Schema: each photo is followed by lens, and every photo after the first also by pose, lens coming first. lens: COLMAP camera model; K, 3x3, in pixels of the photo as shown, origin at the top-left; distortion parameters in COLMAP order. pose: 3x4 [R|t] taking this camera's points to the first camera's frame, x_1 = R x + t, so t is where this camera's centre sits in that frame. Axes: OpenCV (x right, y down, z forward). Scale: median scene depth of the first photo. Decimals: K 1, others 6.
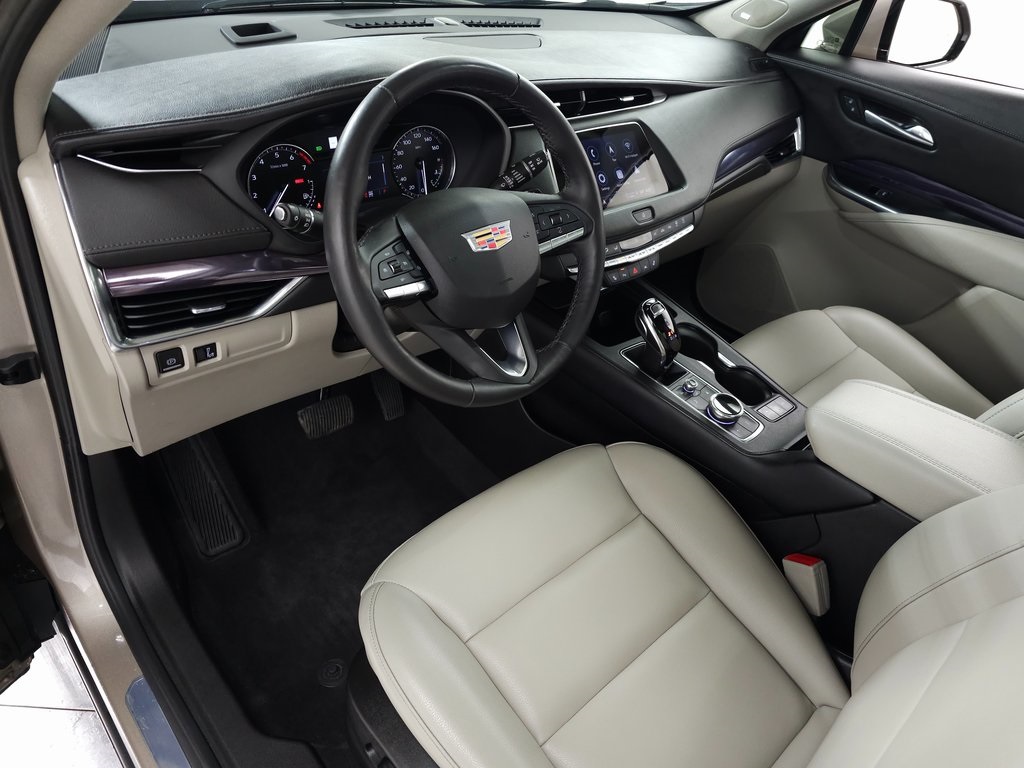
lens RADIAL K [[706.9, 0, 512.7], [0, 706.9, 384.0], [0, 0, 1]] dist [0.061845, -0.054396]
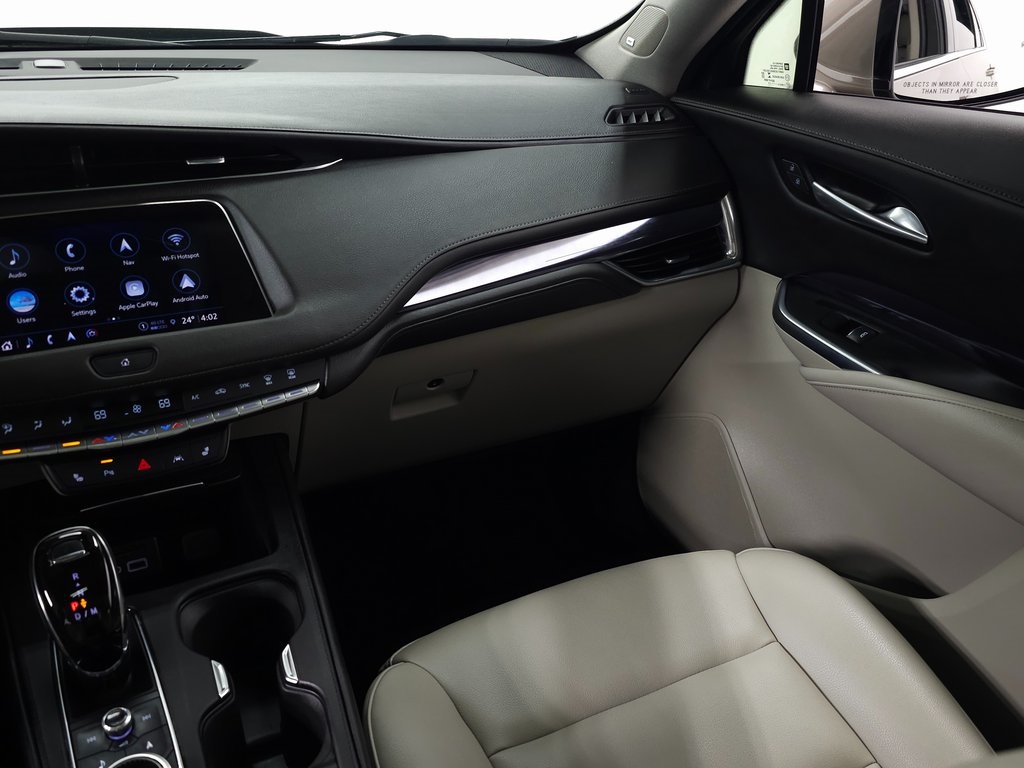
lens RADIAL K [[906.9, 0, 518.4], [0, 906.9, 388.0], [0, 0, 1]] dist [0.083868, -0.108561]
pose [[0.958379, 0.034481, -0.283411, 0.707297], [-0.086892, 0.980815, -0.174504, -0.135251], [0.271957, 0.191867, 0.942988, 0.478346]]
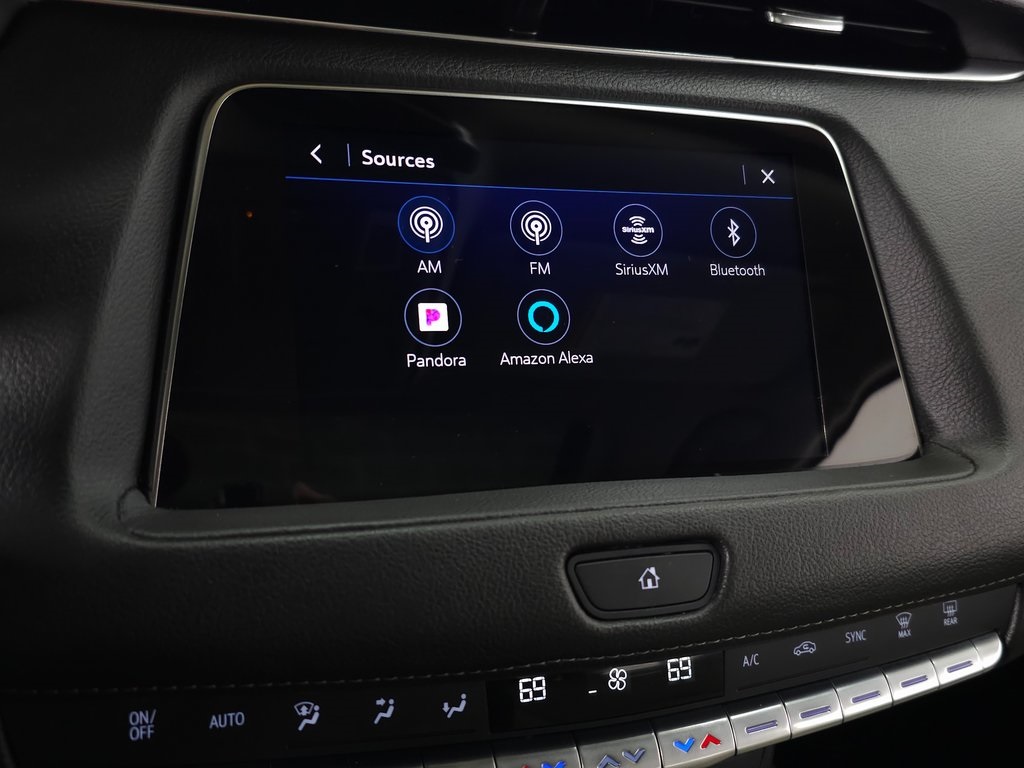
lens RADIAL K [[1053.4, 0, 517.8], [0, 1053.4, 375.4], [0, 0, 1]] dist [0.031701, 0.000000]
pose [[0.914881, 0.245941, -0.320164, 0.244937], [-0.289406, 0.952446, -0.095348, -0.271083], [0.281489, 0.179889, 0.942552, 0.782953]]
